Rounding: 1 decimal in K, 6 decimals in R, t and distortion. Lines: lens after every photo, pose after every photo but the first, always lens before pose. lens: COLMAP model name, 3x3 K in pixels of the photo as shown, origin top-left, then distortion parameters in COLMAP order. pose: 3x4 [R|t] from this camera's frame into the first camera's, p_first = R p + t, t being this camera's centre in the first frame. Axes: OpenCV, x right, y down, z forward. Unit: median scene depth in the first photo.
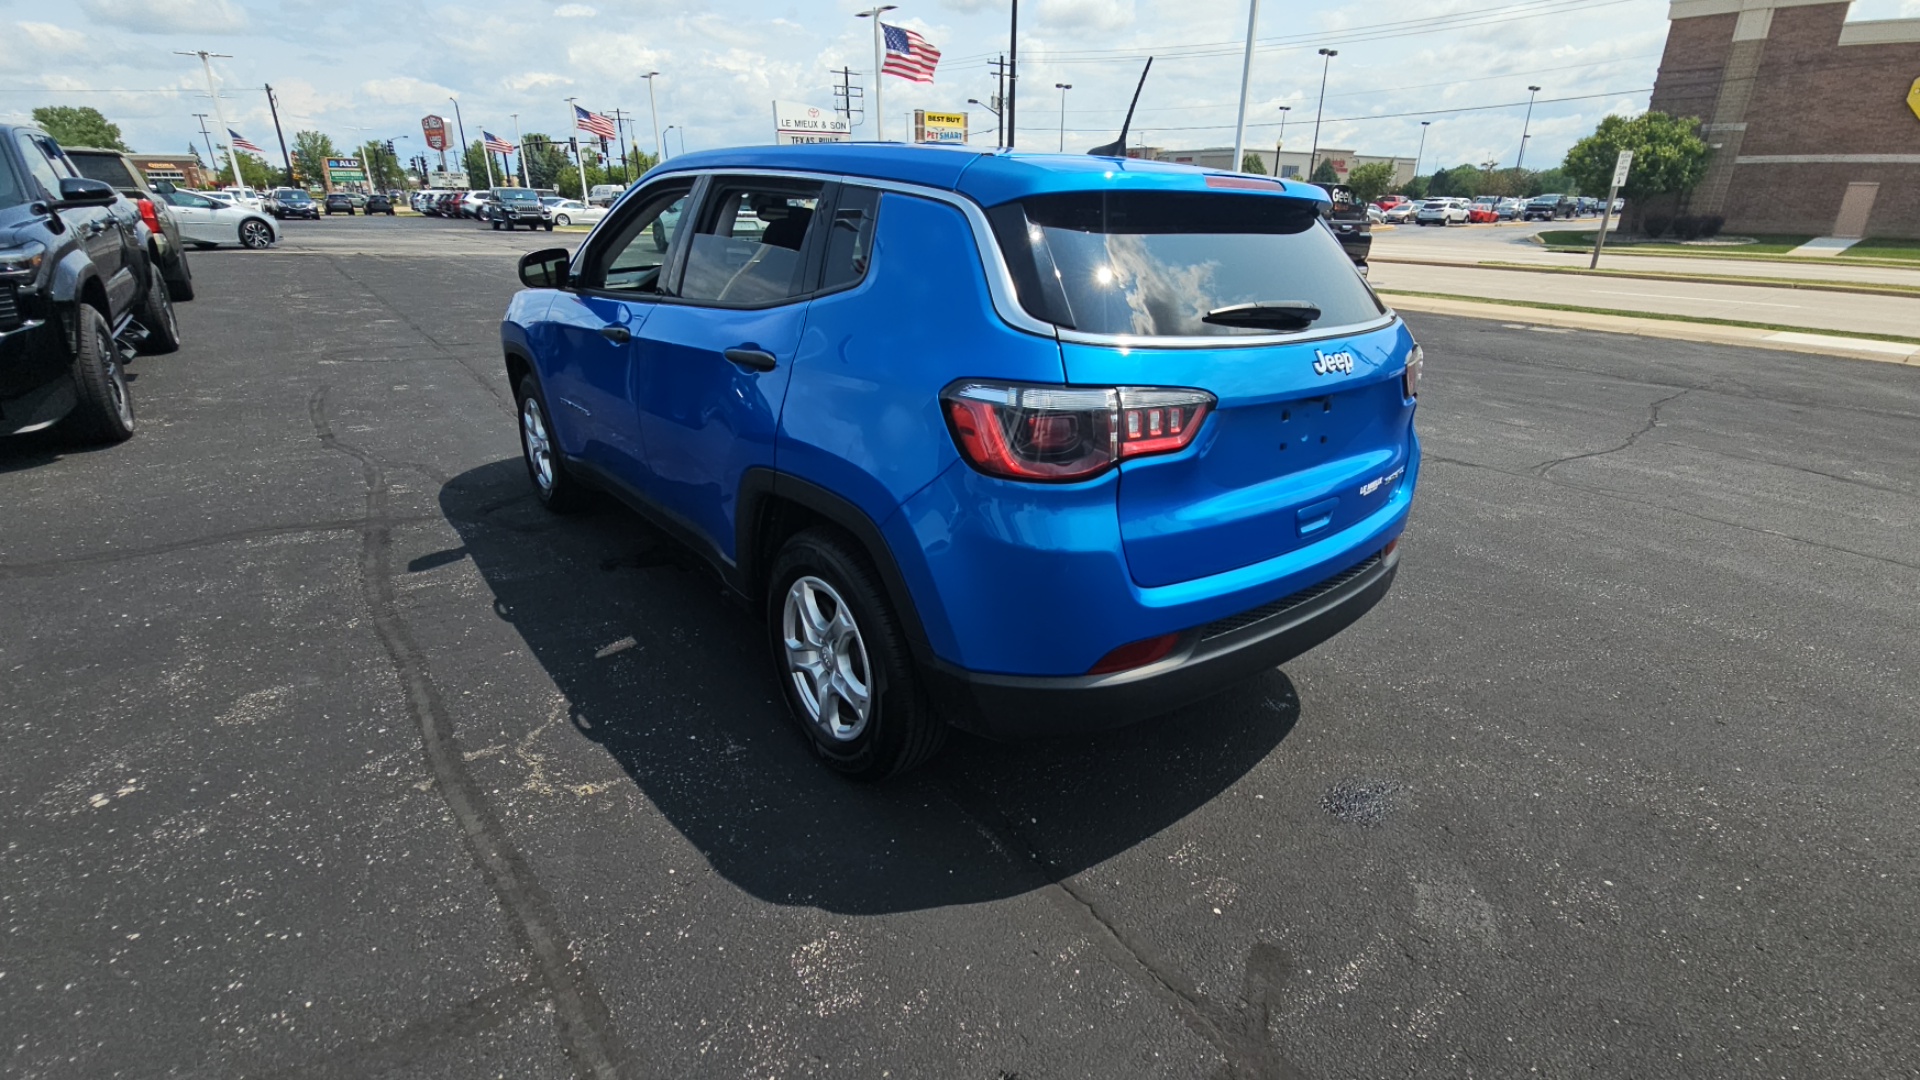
lens RADIAL K [[858.6, 0, 977.0], [0, 858.6, 546.6], [0, 0, 1]] dist [0.008808, -0.007044]
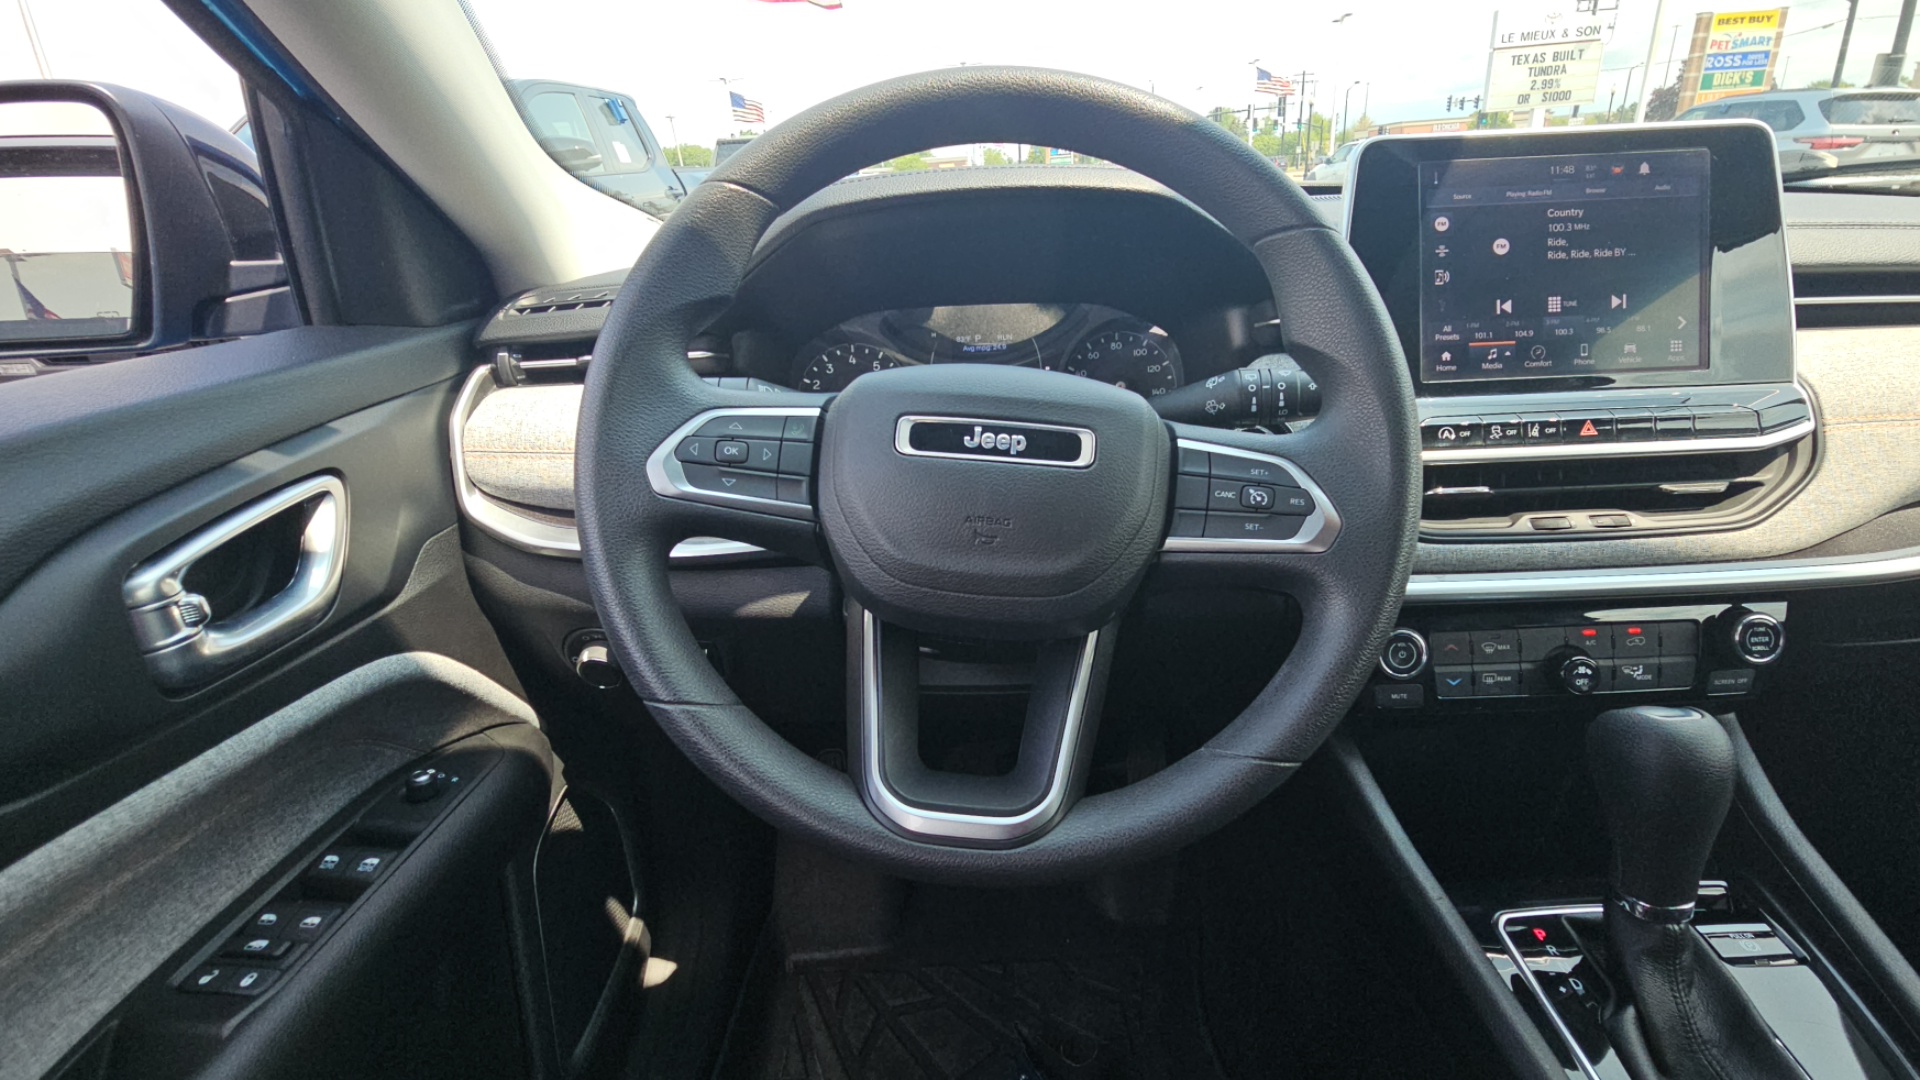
lens RADIAL K [[858.6, 0, 978.4], [0, 858.6, 545.0], [0, 0, 1]] dist [0.008808, -0.007044]
pose [[0.770211, 0.193675, -0.607671, -0.109829], [-0.174472, 0.980417, 0.091335, -0.136255], [0.613460, 0.035674, 0.788919, 0.435866]]
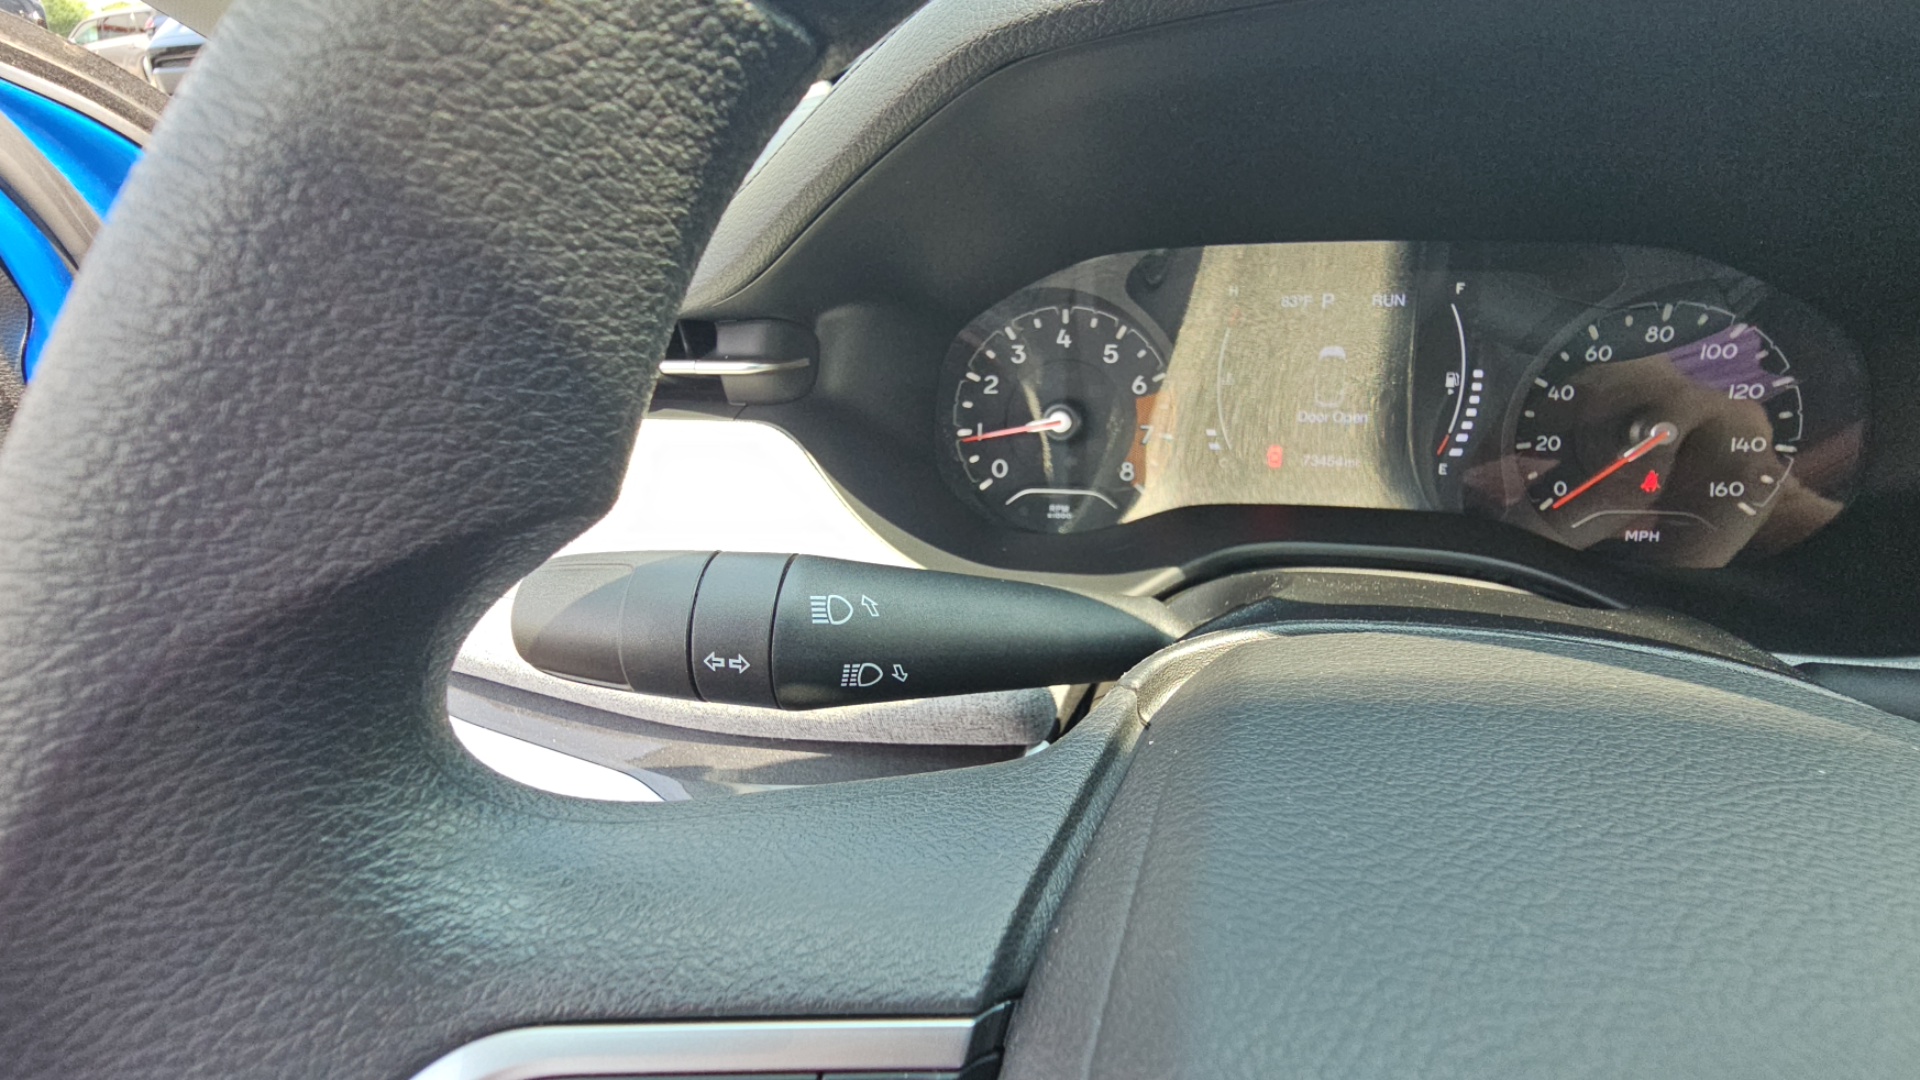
lens RADIAL K [[858.6, 0, 978.2], [0, 858.6, 550.2], [0, 0, 1]] dist [0.008808, -0.007044]
pose [[0.621780, 0.372963, -0.688686, -0.148325], [-0.206211, 0.926266, 0.315448, -0.148537], [0.755557, -0.054125, 0.652843, 0.466467]]
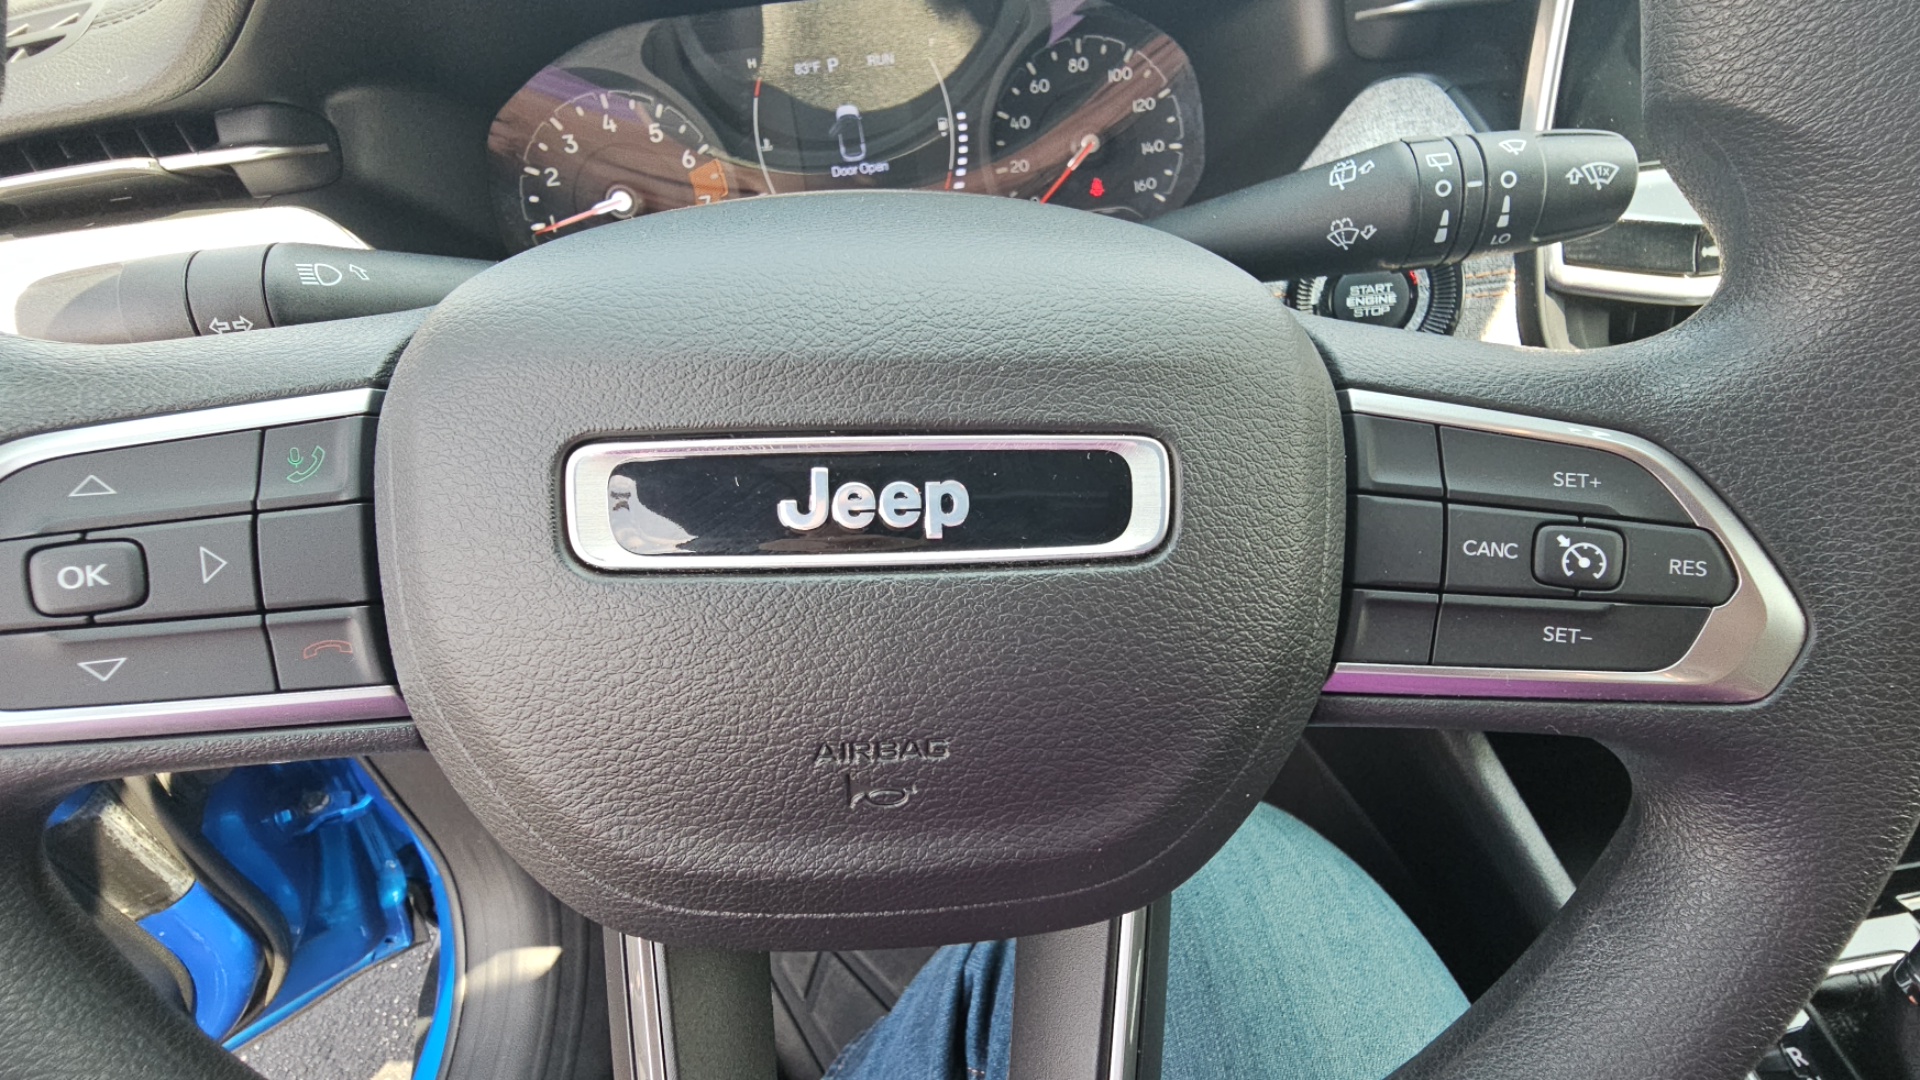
lens RADIAL K [[858.6, 0, 976.7], [0, 858.6, 550.0], [0, 0, 1]] dist [0.008808, -0.007044]
pose [[0.841643, 0.287311, -0.457263, -0.132277], [-0.106736, 0.918528, 0.380676, -0.143792], [0.529381, -0.271587, 0.803739, 0.464585]]
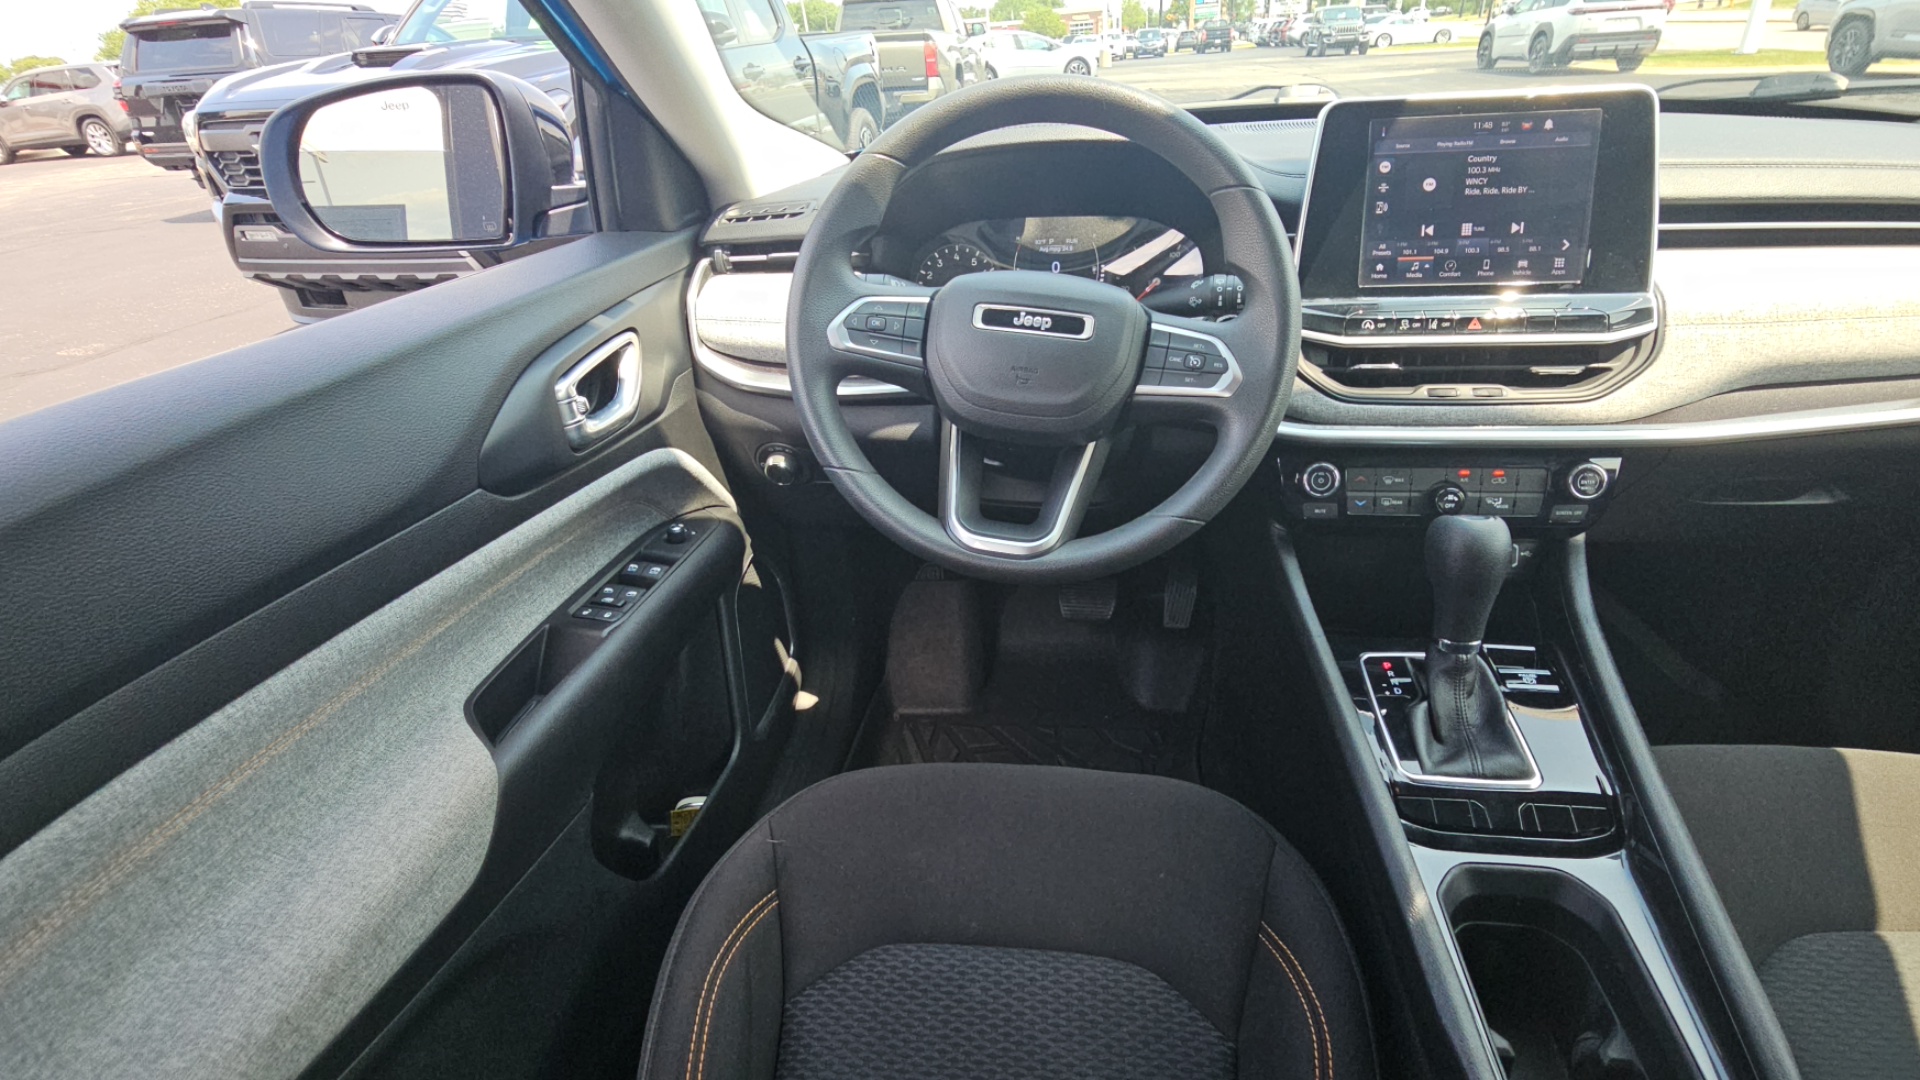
lens RADIAL K [[858.6, 0, 977.5], [0, 858.6, 544.5], [0, 0, 1]] dist [0.008808, -0.007044]
pose [[0.676647, 0.316456, -0.664834, -0.081161], [-0.202414, 0.948088, 0.245273, -0.136644], [0.707939, -0.031391, 0.705575, 0.411849]]
